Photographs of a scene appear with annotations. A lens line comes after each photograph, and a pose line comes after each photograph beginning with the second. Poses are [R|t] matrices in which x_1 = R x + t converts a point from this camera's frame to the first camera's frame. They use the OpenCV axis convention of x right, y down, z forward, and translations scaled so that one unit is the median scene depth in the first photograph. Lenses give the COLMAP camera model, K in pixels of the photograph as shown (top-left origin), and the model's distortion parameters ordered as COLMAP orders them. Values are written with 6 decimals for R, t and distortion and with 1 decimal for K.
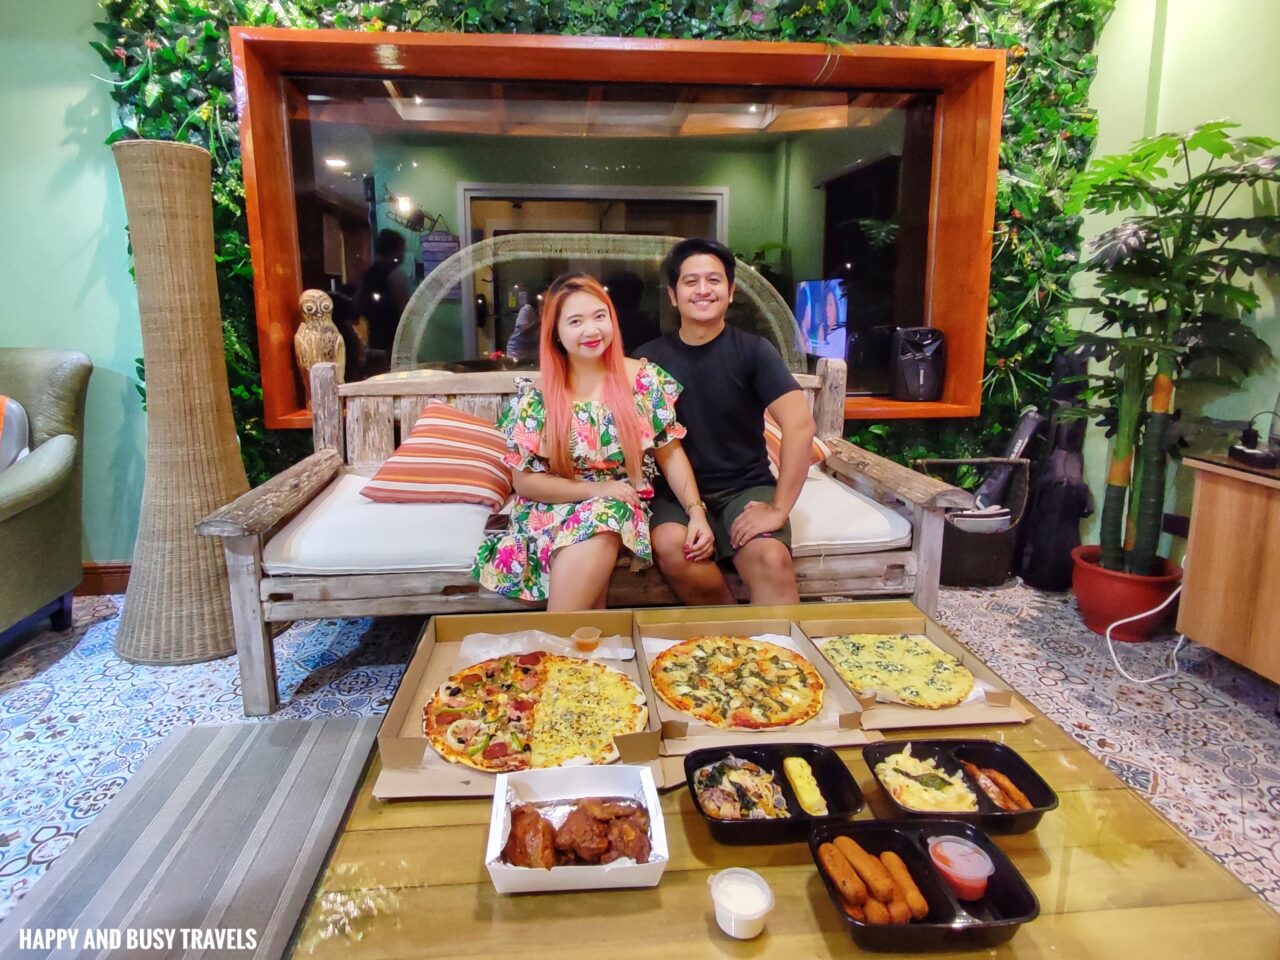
lens RADIAL K [[750.2, 0, 611.3], [0, 750.2, 455.0], [0, 0, 1]] dist [-0.000454, 0.005287]
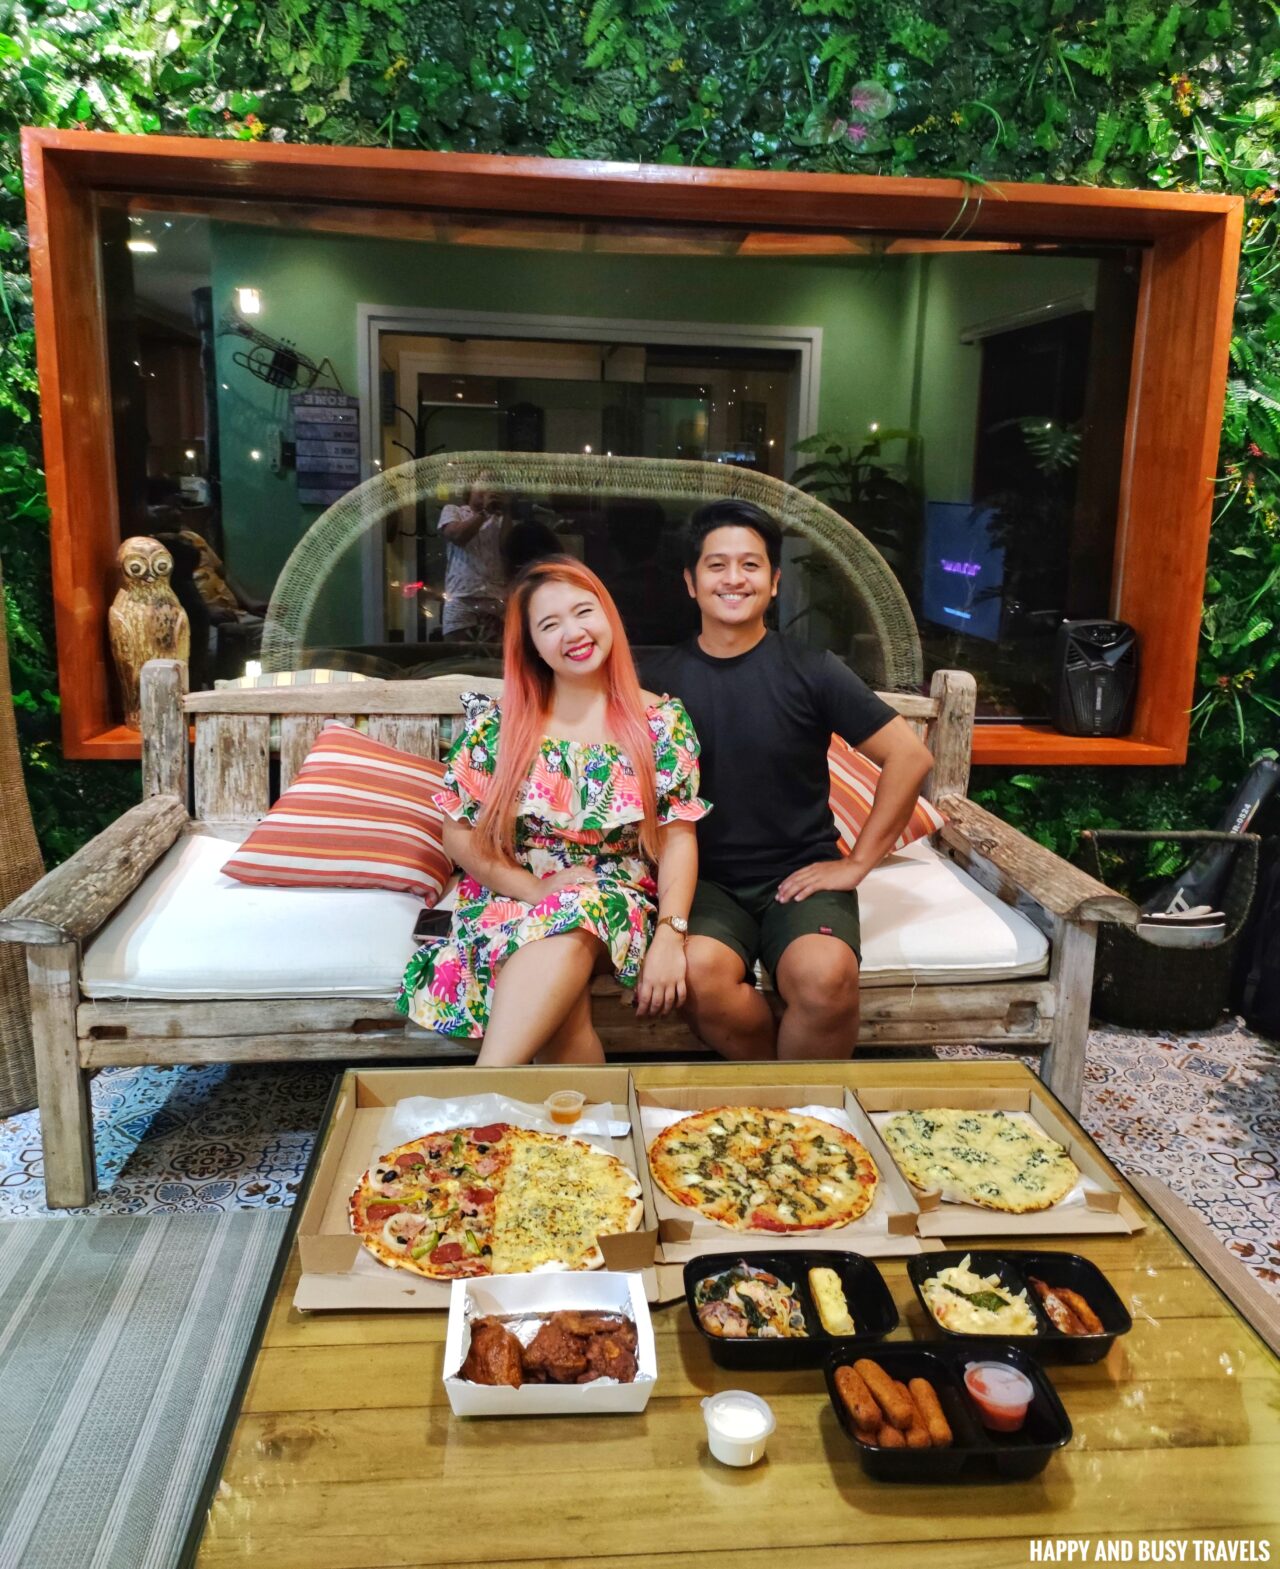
lens RADIAL K [[1390.3, 0, 646.8], [0, 1390.3, 775.7], [0, 0, 1]] dist [0.076269, -0.065006]
pose [[0.999278, 0.027686, 0.026007, 0.001694], [-0.028324, 0.999298, 0.024501, -0.076592], [-0.025310, -0.025220, 0.999361, -0.239905]]
